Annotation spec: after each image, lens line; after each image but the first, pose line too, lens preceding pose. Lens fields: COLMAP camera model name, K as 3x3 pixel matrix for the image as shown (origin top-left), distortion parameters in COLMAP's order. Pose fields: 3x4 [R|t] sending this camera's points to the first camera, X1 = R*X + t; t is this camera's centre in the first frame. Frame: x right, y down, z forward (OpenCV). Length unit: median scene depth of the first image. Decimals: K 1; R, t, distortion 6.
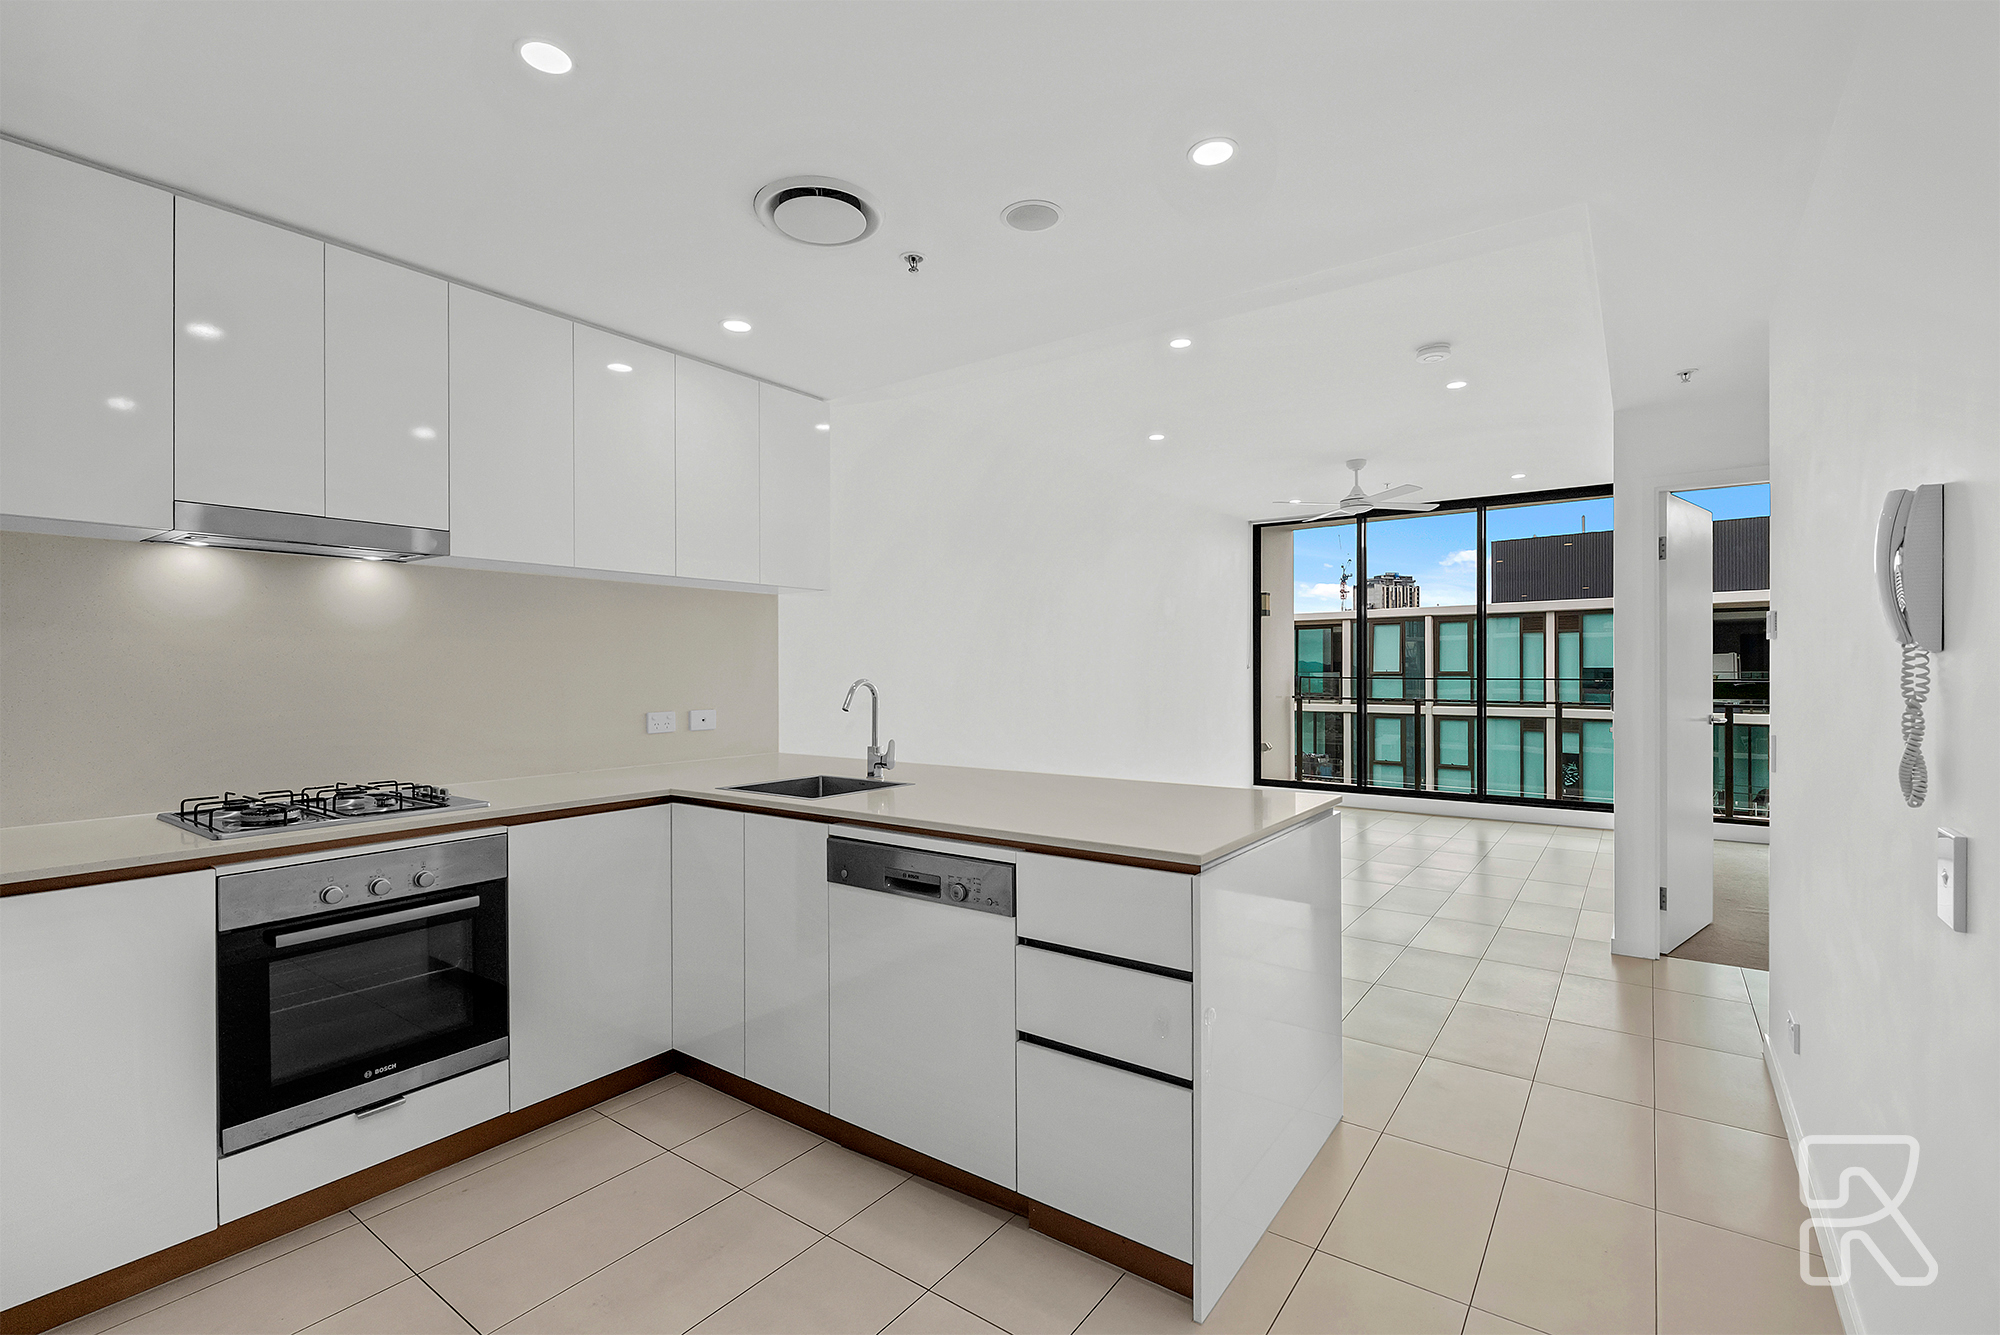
lens RADIAL K [[903.0, 0, 931.7], [0, 903.0, 688.5], [0, 0, 1]] dist [0.001224, -0.000064]
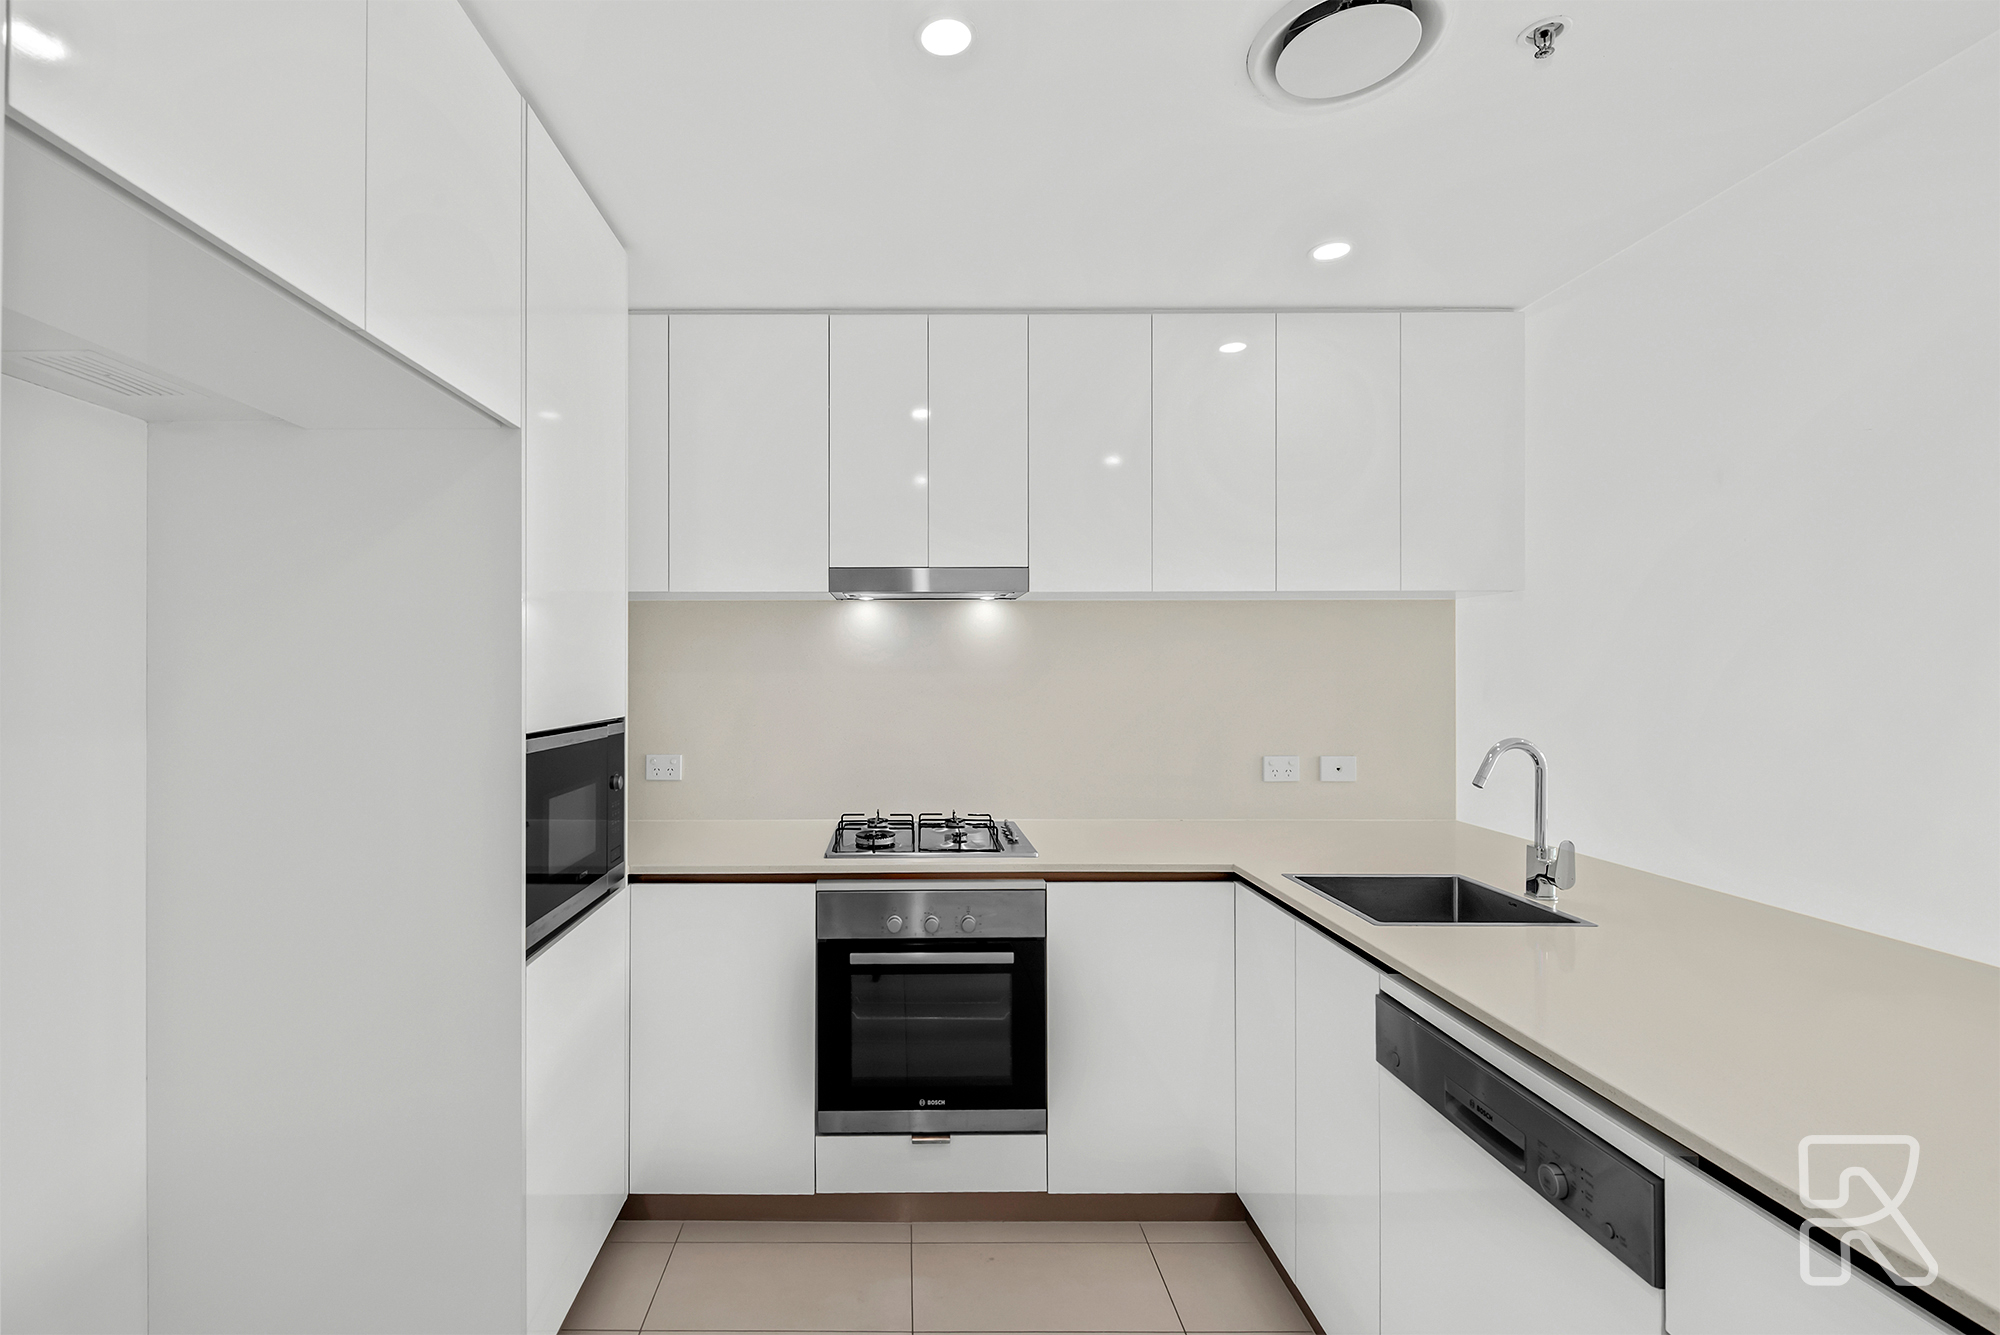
lens RADIAL K [[895.4, 0, 1000.0], [0, 895.4, 667.5], [0, 0, 1]] dist [-0.000949, -0.000932]
pose [[0.642215, 0.002974, -0.766519, 0.181511], [-0.007370, 0.999970, -0.002295, -0.058480], [0.766489, 0.007123, 0.642218, 0.334952]]
